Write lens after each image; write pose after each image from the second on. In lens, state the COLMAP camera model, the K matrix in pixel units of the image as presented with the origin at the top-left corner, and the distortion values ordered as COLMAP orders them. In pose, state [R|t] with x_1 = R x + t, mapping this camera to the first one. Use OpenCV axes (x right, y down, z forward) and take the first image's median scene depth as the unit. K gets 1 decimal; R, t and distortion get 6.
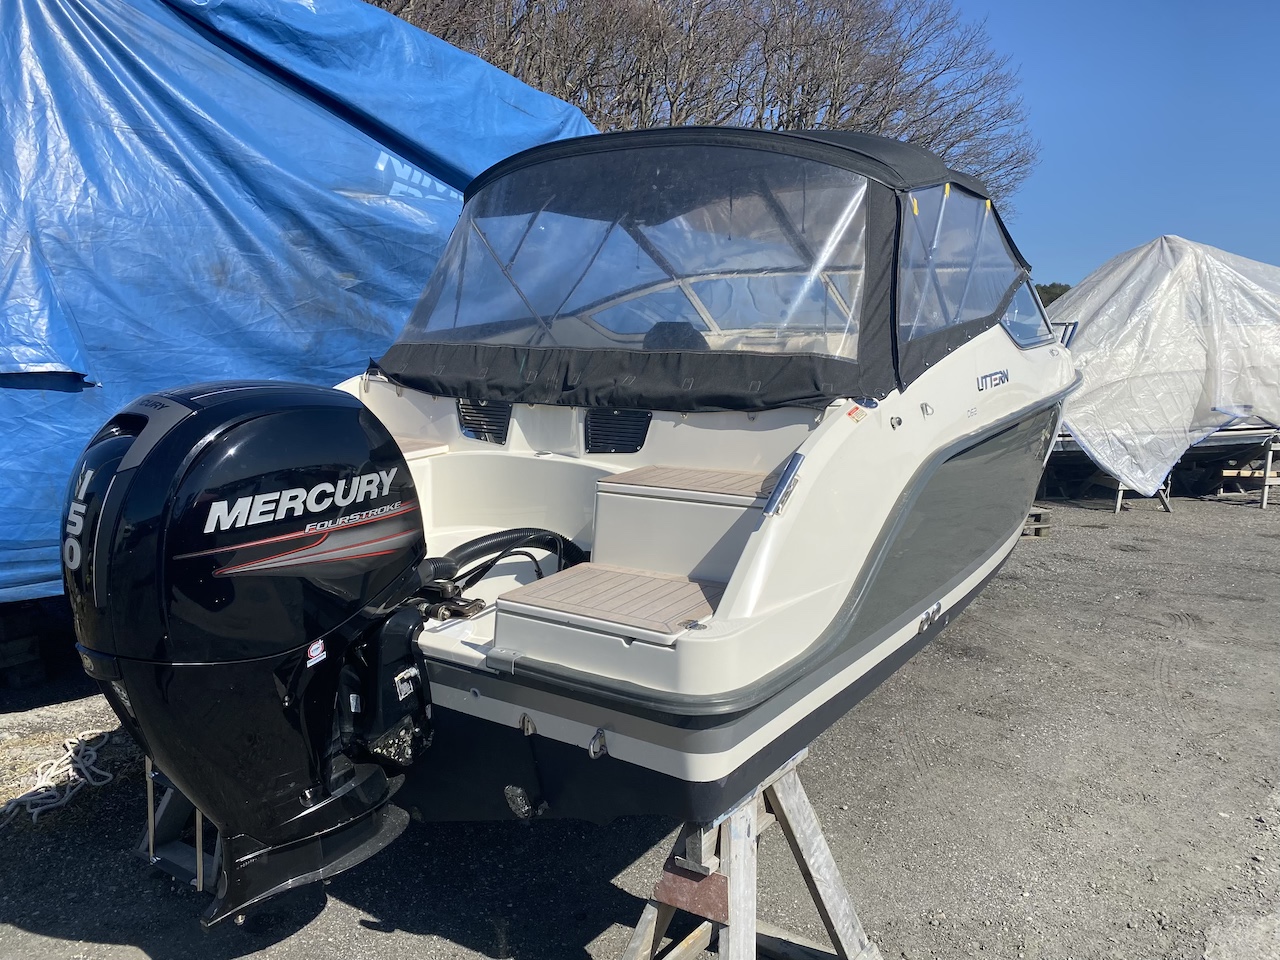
lens RADIAL K [[982.2, 0, 640.0], [0, 982.2, 480.0], [0, 0, 1]] dist [0.018648, -0.002831]
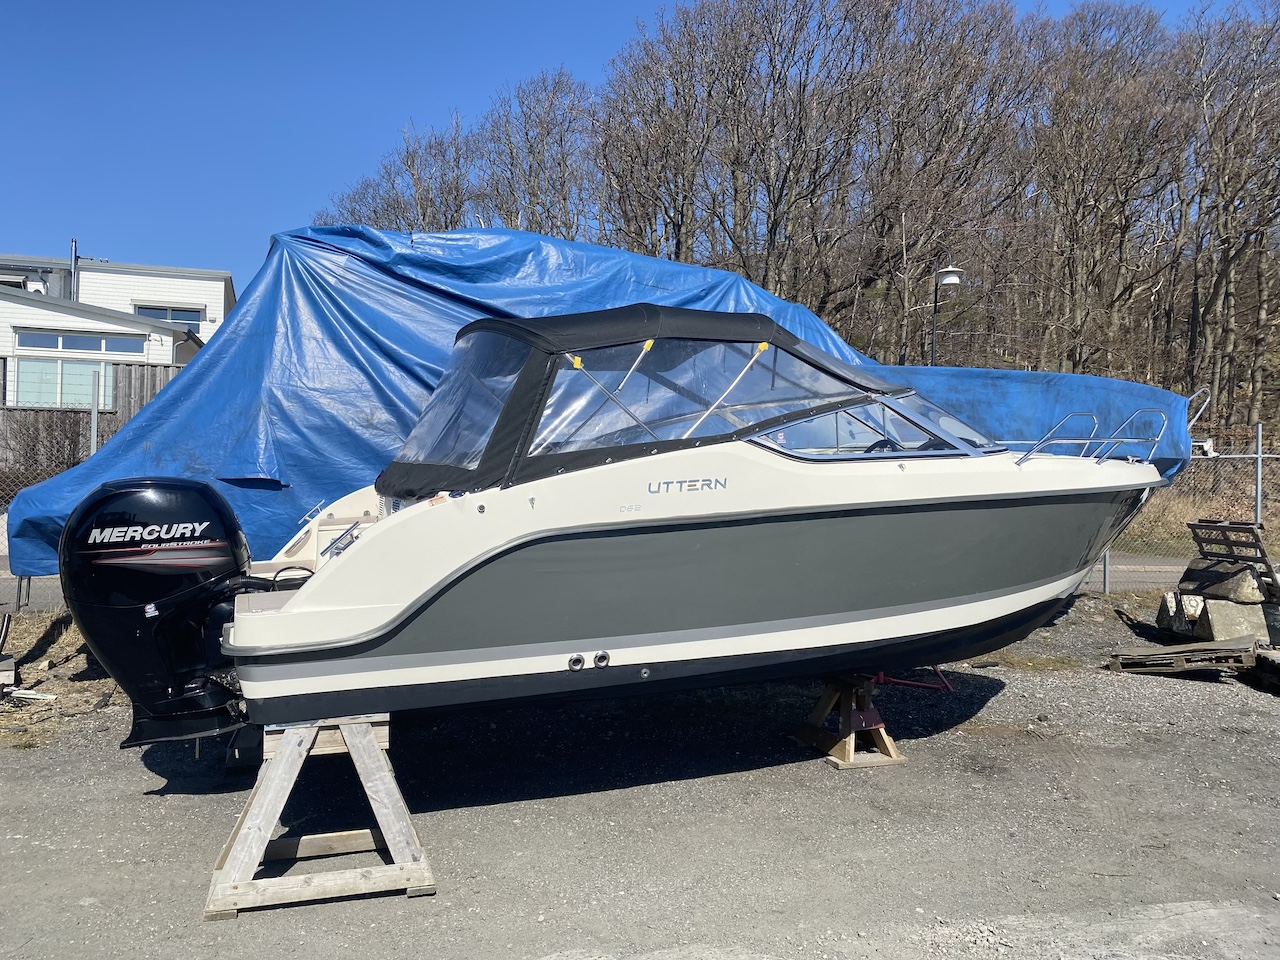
lens RADIAL K [[982.2, 0, 640.0], [0, 982.2, 480.0], [0, 0, 1]] dist [0.018648, -0.002831]
pose [[0.811842, 0.002057, -0.583873, 1.635478], [-0.076596, 0.991727, -0.103009, 0.041428], [0.578831, 0.128350, 0.805283, -0.080529]]
